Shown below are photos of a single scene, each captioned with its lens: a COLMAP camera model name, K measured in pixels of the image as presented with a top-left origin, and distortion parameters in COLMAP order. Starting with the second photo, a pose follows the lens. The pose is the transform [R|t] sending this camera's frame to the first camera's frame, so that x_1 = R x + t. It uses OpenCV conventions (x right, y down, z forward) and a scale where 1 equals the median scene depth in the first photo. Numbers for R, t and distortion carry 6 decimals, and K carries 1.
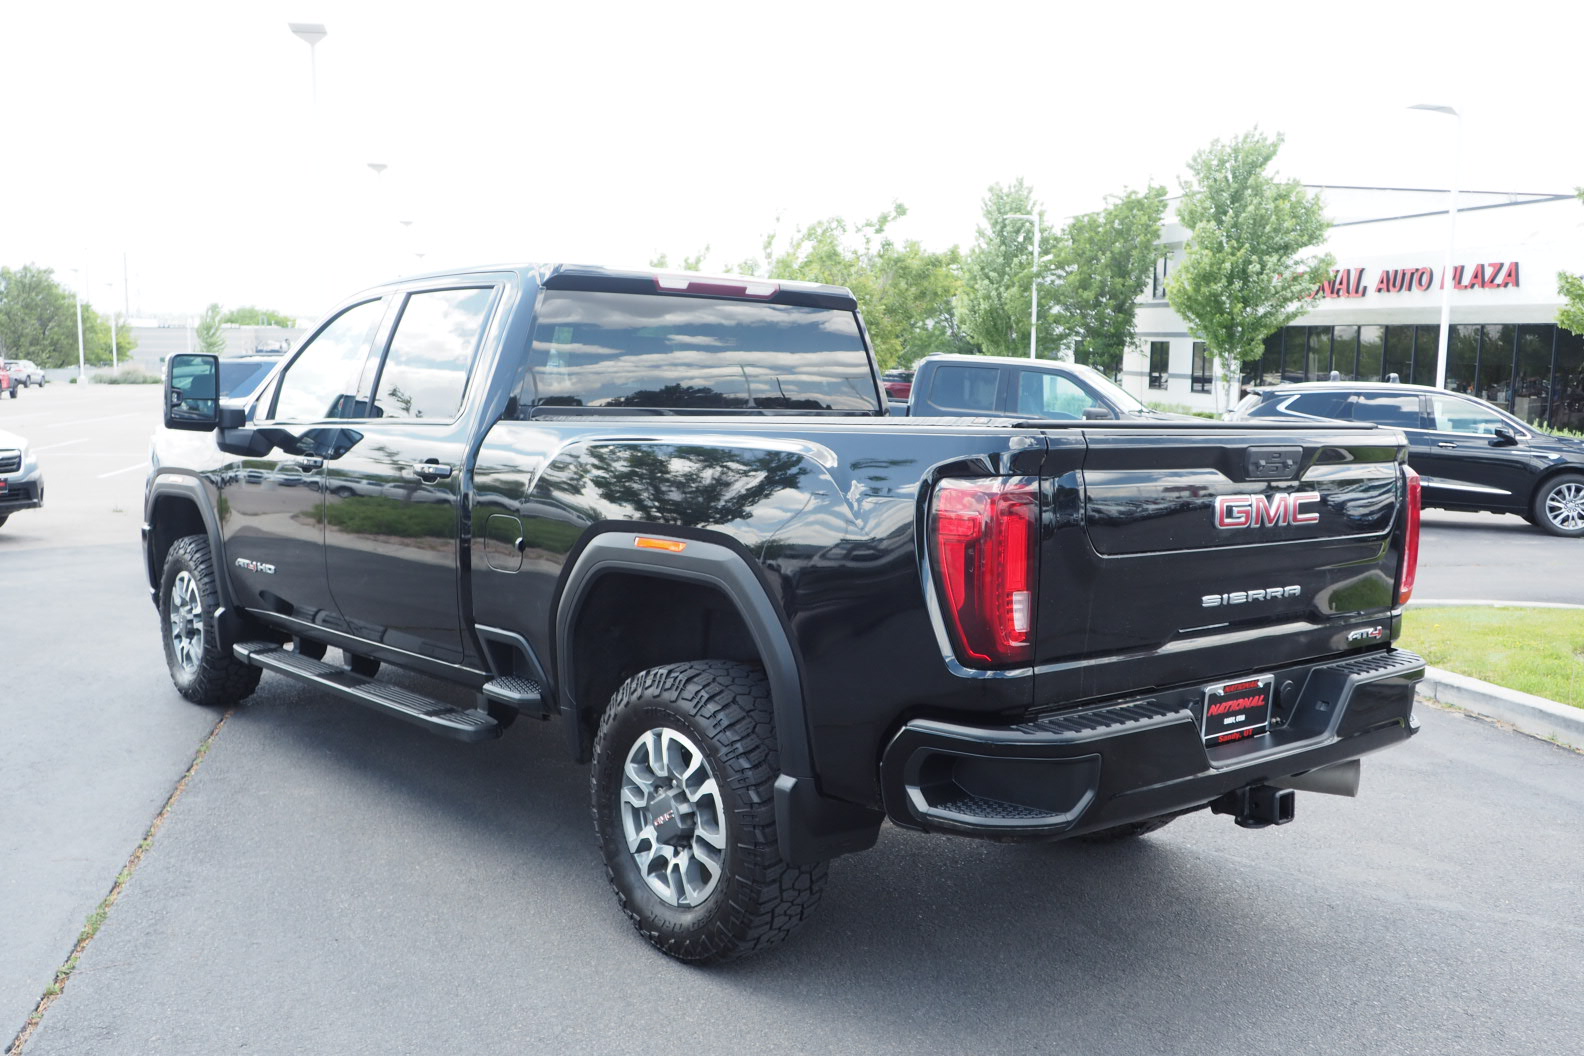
lens RADIAL K [[1461.9, 0, 797.8], [0, 1461.9, 528.6], [0, 0, 1]] dist [-0.042093, 0.000000]
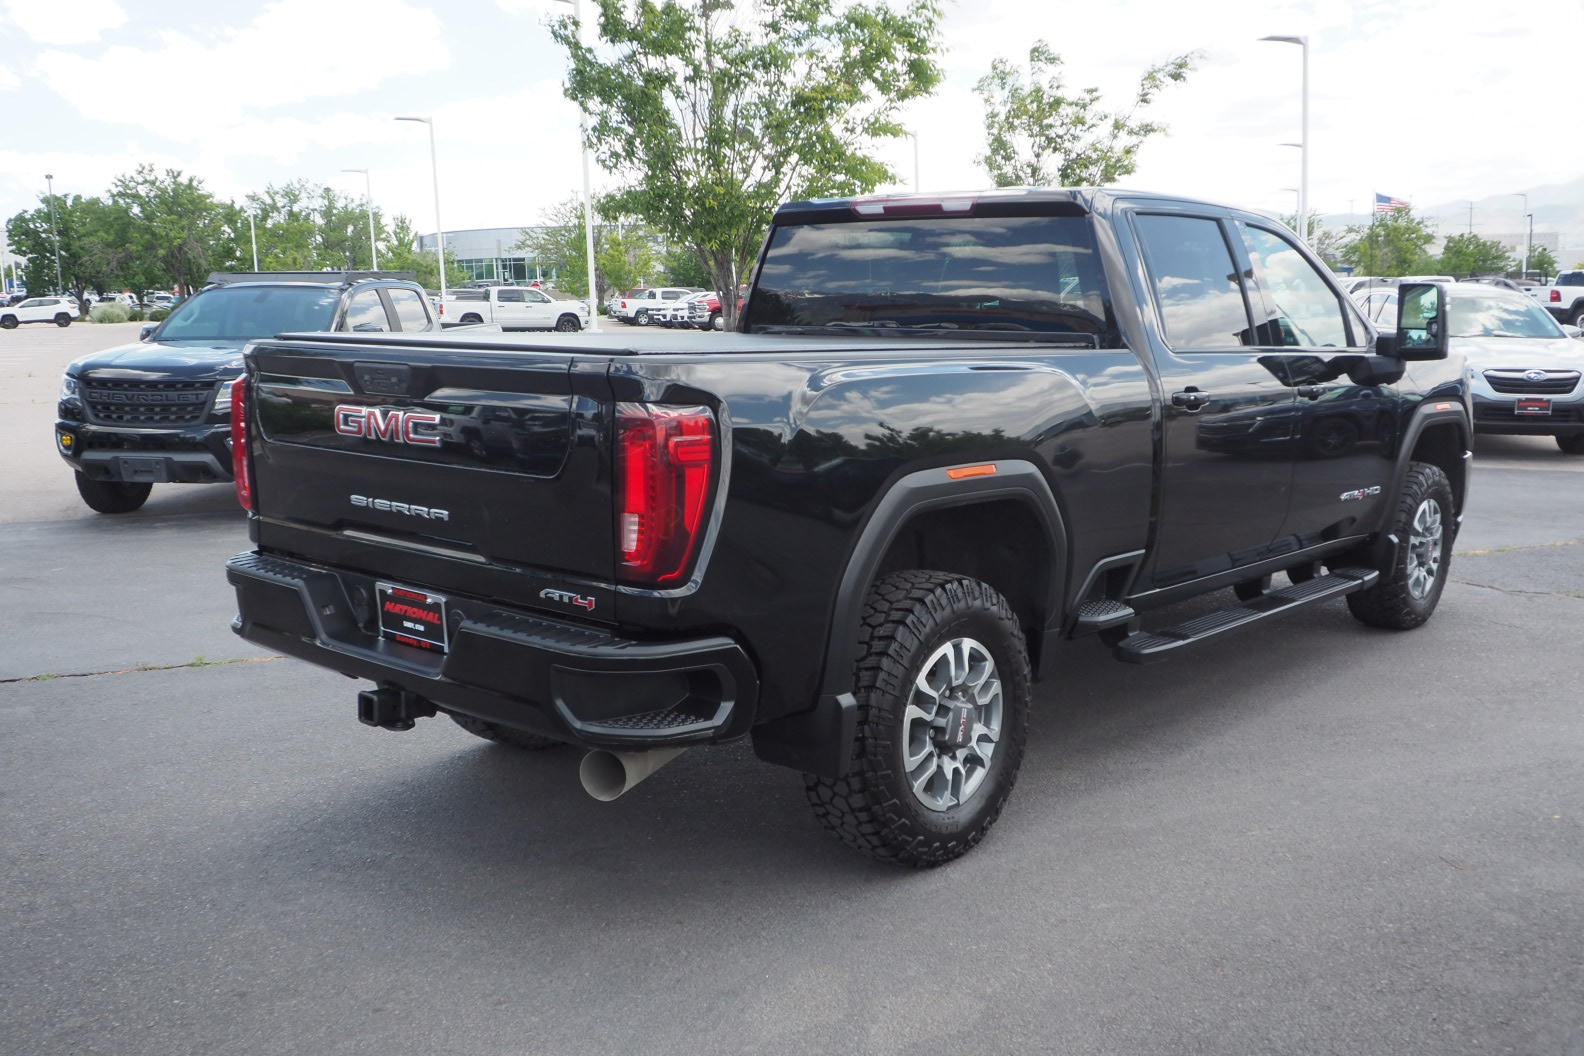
lens RADIAL K [[1461.9, 0, 802.7], [0, 1461.9, 490.6], [0, 0, 1]] dist [-0.042093, 0.000000]
pose [[0.182109, 0.114645, -0.976572, 1.369213], [-0.089327, 0.991002, 0.099681, -0.094255], [0.979212, 0.069082, 0.190711, 1.077213]]
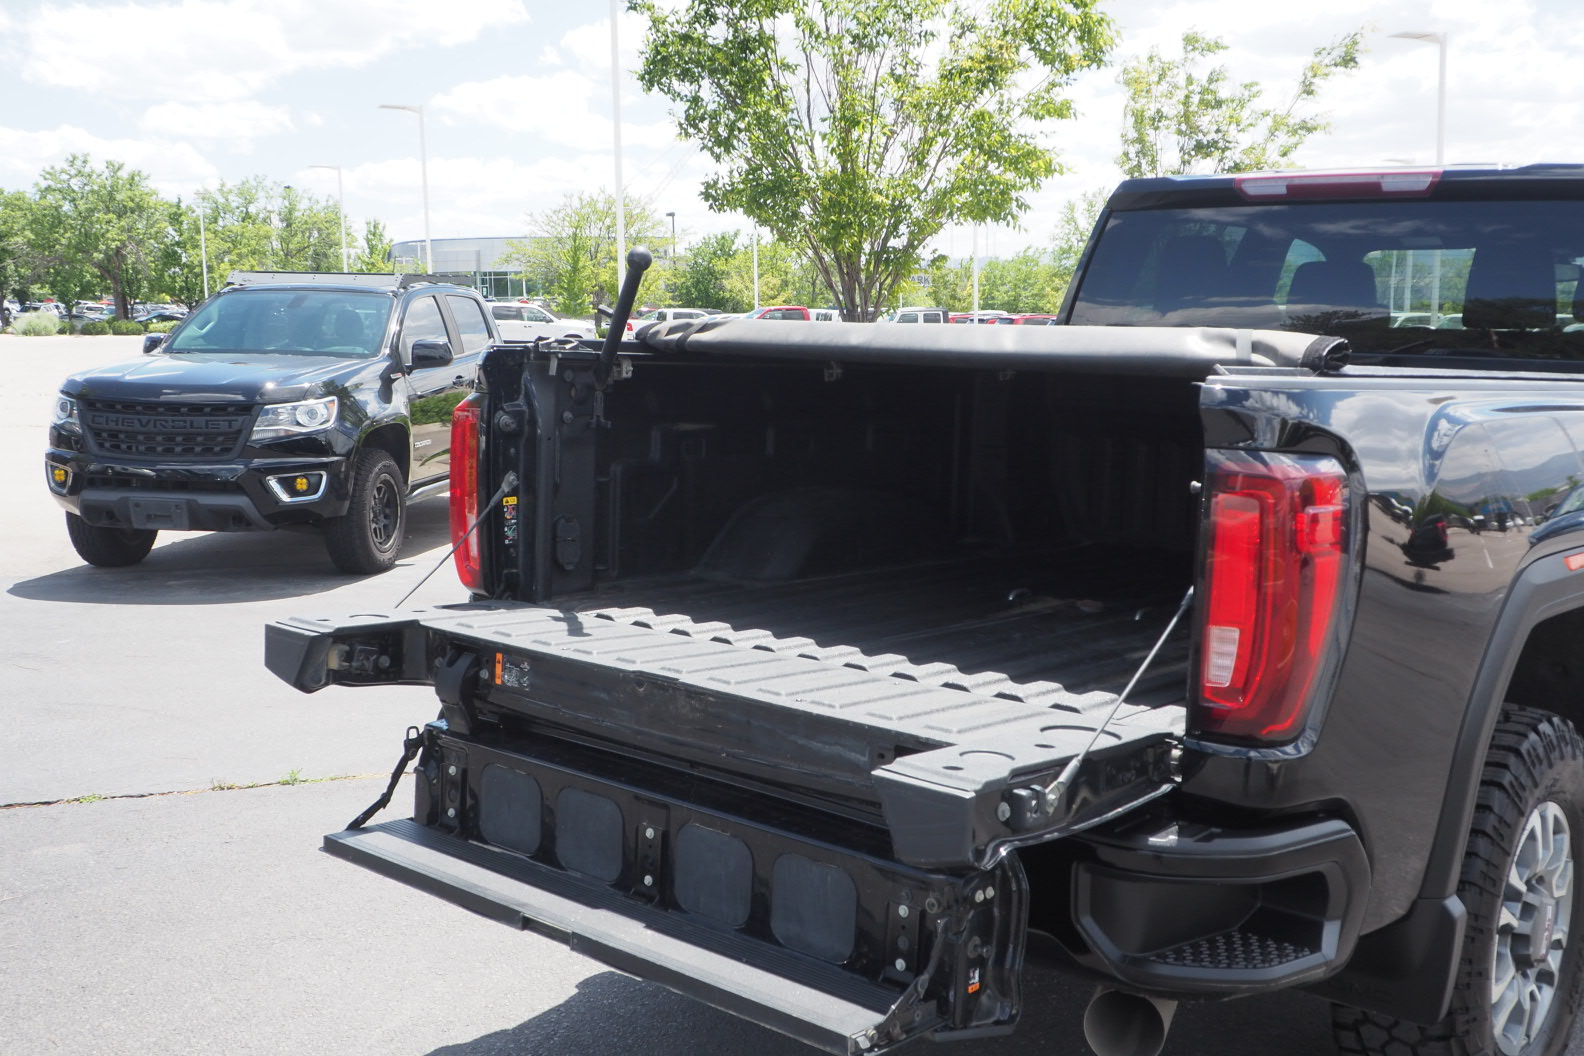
lens RADIAL K [[1651.9, 0, 796.4], [0, 1651.9, 528.9], [0, 0, 1]] dist [-0.021139, 0.000000]
pose [[0.175791, 0.110401, -0.978217, 1.070797], [-0.107190, 0.989930, 0.092460, -0.060775], [0.978574, 0.088602, 0.185855, 0.866437]]
